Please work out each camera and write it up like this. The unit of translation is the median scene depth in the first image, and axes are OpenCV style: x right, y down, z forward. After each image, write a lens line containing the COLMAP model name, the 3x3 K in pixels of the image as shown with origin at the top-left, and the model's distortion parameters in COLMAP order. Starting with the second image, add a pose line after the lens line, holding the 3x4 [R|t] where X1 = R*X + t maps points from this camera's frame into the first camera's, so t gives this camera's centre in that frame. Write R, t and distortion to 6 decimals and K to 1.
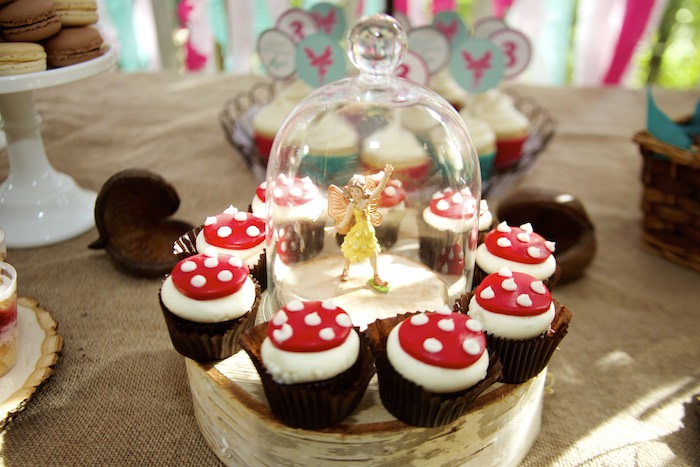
lens RADIAL K [[686.0, 0, 348.8], [0, 686.0, 235.4], [0, 0, 1]] dist [-0.115132, 0.000000]
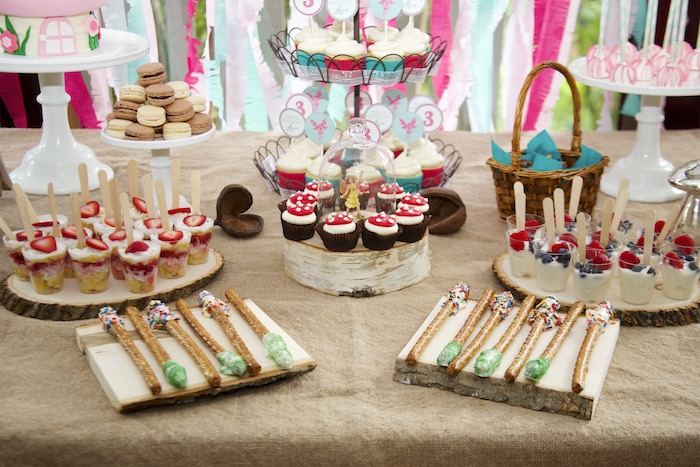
lens RADIAL K [[1078.6, 0, 350.2], [0, 1078.6, 232.6], [0, 0, 1]] dist [-0.000475, 0.000000]
pose [[0.997657, -0.032958, 0.059945, -0.240392], [0.040179, 0.991526, -0.123538, 0.633276], [-0.055366, 0.125657, 0.990528, -3.029179]]
